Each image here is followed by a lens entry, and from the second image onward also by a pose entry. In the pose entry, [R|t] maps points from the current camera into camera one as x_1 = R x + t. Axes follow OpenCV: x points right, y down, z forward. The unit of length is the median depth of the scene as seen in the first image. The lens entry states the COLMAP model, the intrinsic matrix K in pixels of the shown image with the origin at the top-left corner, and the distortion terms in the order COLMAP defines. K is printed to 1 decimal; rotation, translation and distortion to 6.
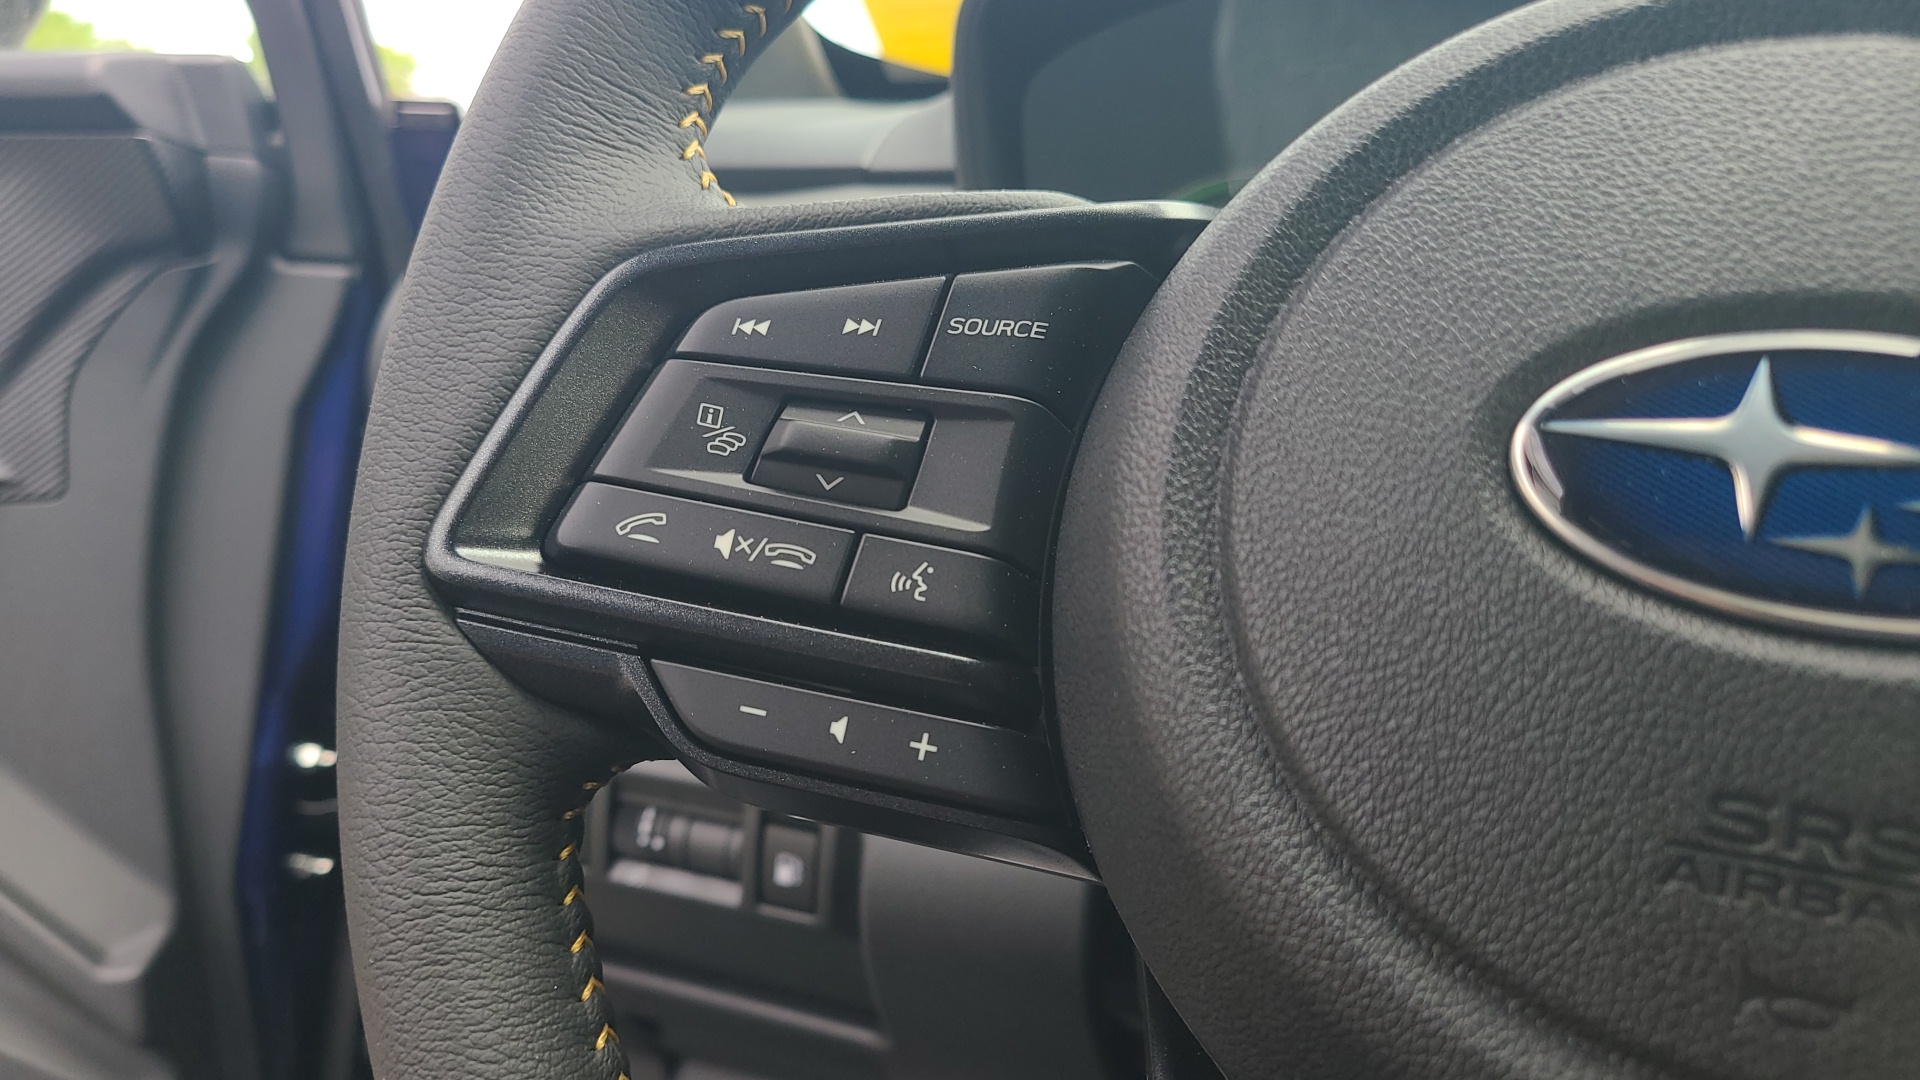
lens RADIAL K [[1514.9, 0, 936.4], [0, 1514.9, 543.6], [0, 0, 1]] dist [0.014330, -0.004248]
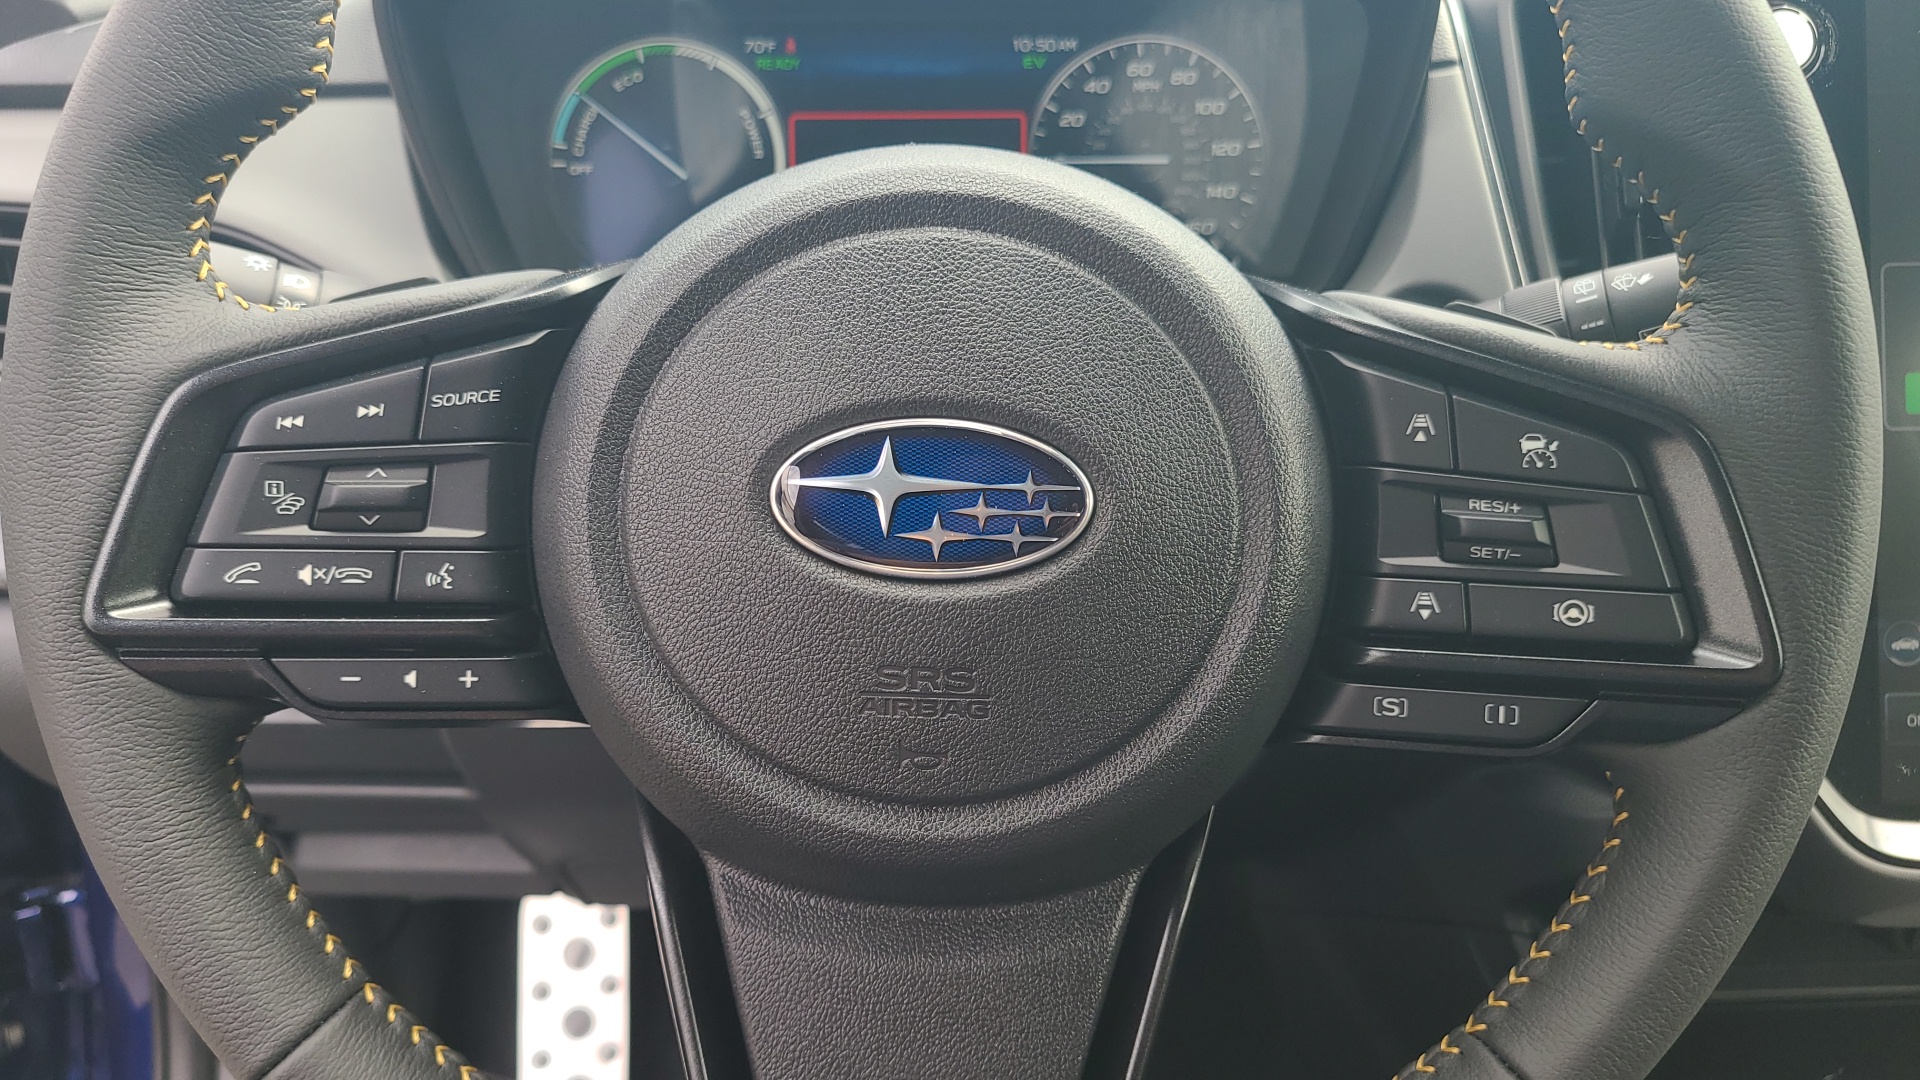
lens RADIAL K [[1463.1, 0, 923.1], [0, 1463.1, 547.7], [0, 0, 1]] dist [0.050499, -0.035044]
pose [[0.943126, -0.181605, 0.278448, 0.046069], [0.111782, 0.962069, 0.248852, -0.412134], [-0.313079, -0.203574, 0.927653, -0.700901]]
